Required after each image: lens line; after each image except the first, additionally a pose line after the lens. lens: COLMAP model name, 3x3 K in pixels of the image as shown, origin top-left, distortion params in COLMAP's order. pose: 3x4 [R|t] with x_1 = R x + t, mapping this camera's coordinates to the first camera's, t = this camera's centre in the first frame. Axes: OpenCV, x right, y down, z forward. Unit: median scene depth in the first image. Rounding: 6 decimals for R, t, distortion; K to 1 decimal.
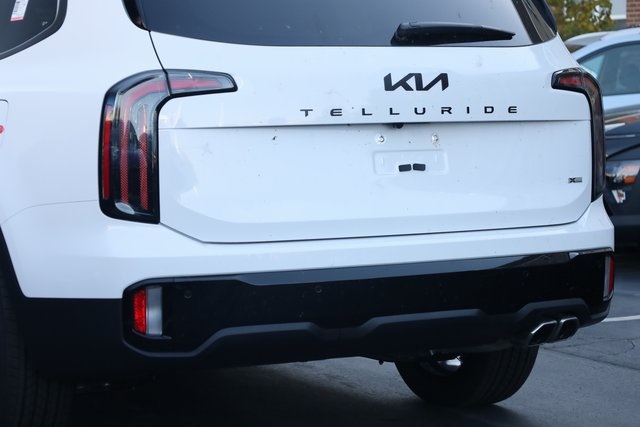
lens RADIAL K [[1752.2, 0, 320.0], [0, 1752.2, 213.5], [0, 0, 1]] dist [-0.015859, -0.219997]
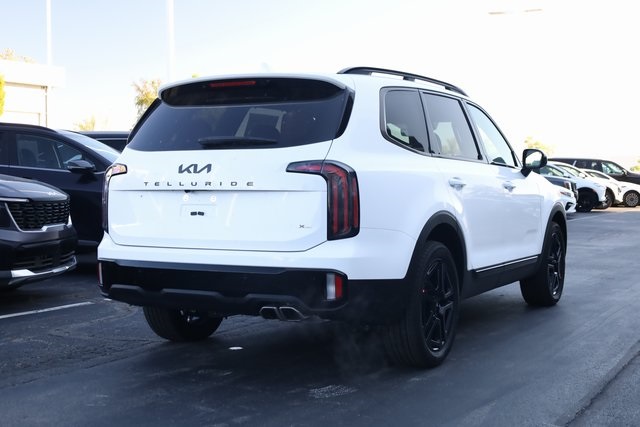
lens RADIAL K [[943.0, 0, 320.0], [0, 943.0, 213.5], [0, 0, 1]] dist [-0.004866, -0.011119]
pose [[0.520251, 0.042231, -0.852968, 0.990304], [-0.057558, 0.998240, 0.014318, -0.048321], [0.852071, 0.041646, 0.521766, 0.576482]]
